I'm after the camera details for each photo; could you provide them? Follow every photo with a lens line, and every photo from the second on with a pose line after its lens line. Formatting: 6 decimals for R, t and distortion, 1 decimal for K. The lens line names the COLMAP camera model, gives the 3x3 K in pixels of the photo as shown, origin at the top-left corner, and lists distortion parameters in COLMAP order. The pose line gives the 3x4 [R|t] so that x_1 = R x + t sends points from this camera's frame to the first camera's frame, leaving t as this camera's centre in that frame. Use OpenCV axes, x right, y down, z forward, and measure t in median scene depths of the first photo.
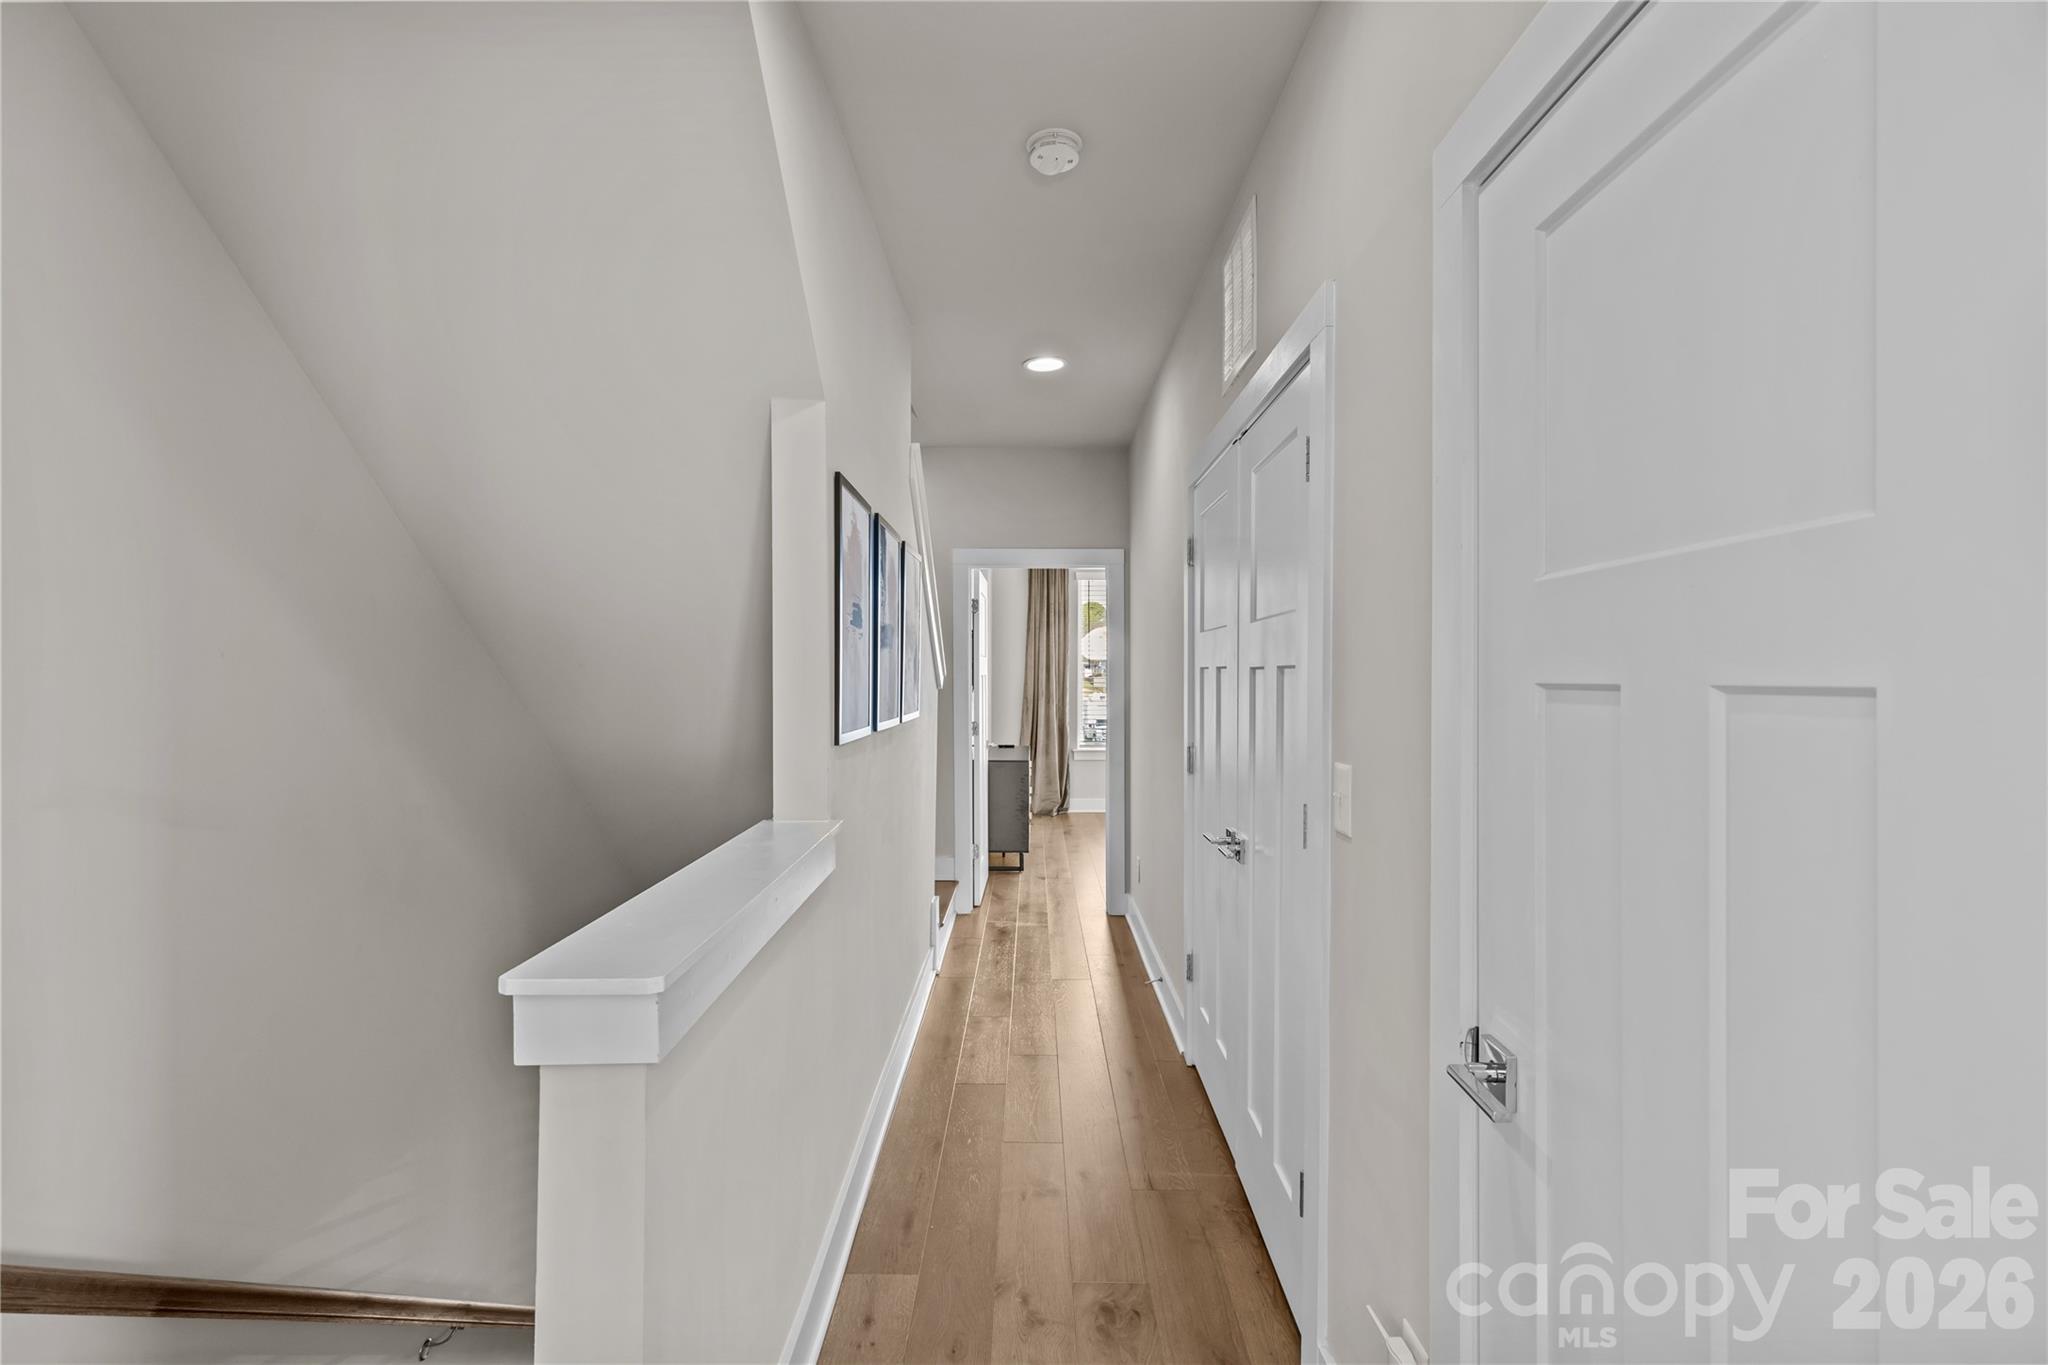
lens RADIAL K [[918.2, 0, 1014.5], [0, 918.2, 677.8], [0, 0, 1]] dist [0.010487, 0.001426]
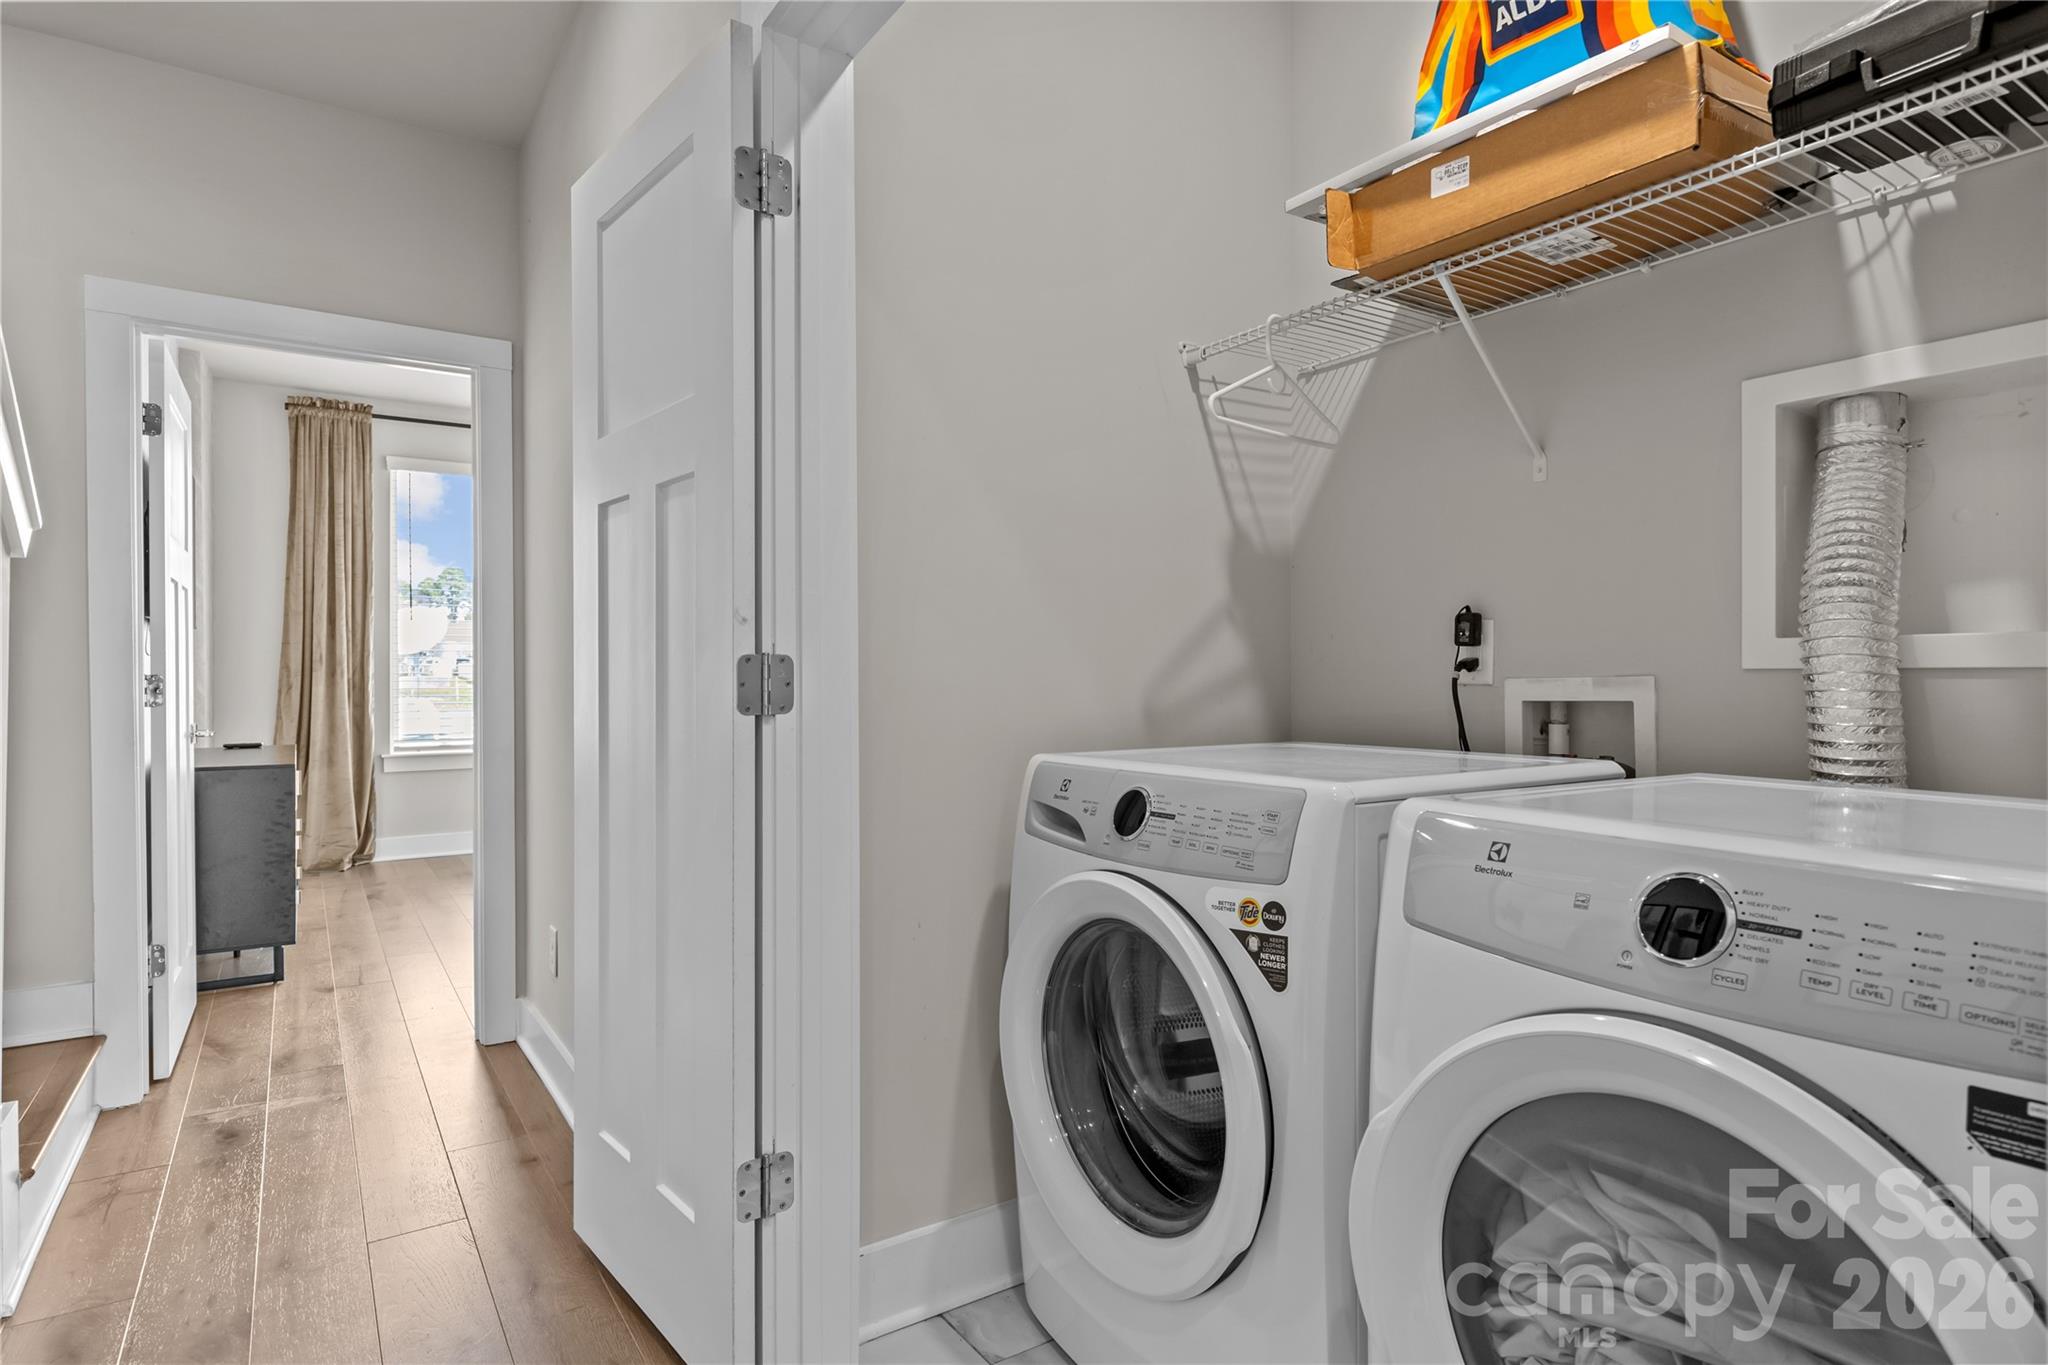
lens RADIAL K [[1111.6, 0, 1024.2], [0, 1111.6, 670.7], [0, 0, 1]] dist [0.003222, -0.000363]
pose [[0.825544, -0.003349, 0.564329, 0.001367], [0.006042, 0.999978, -0.002904, 0.044715], [-0.564306, 0.005807, 0.825545, 0.272214]]
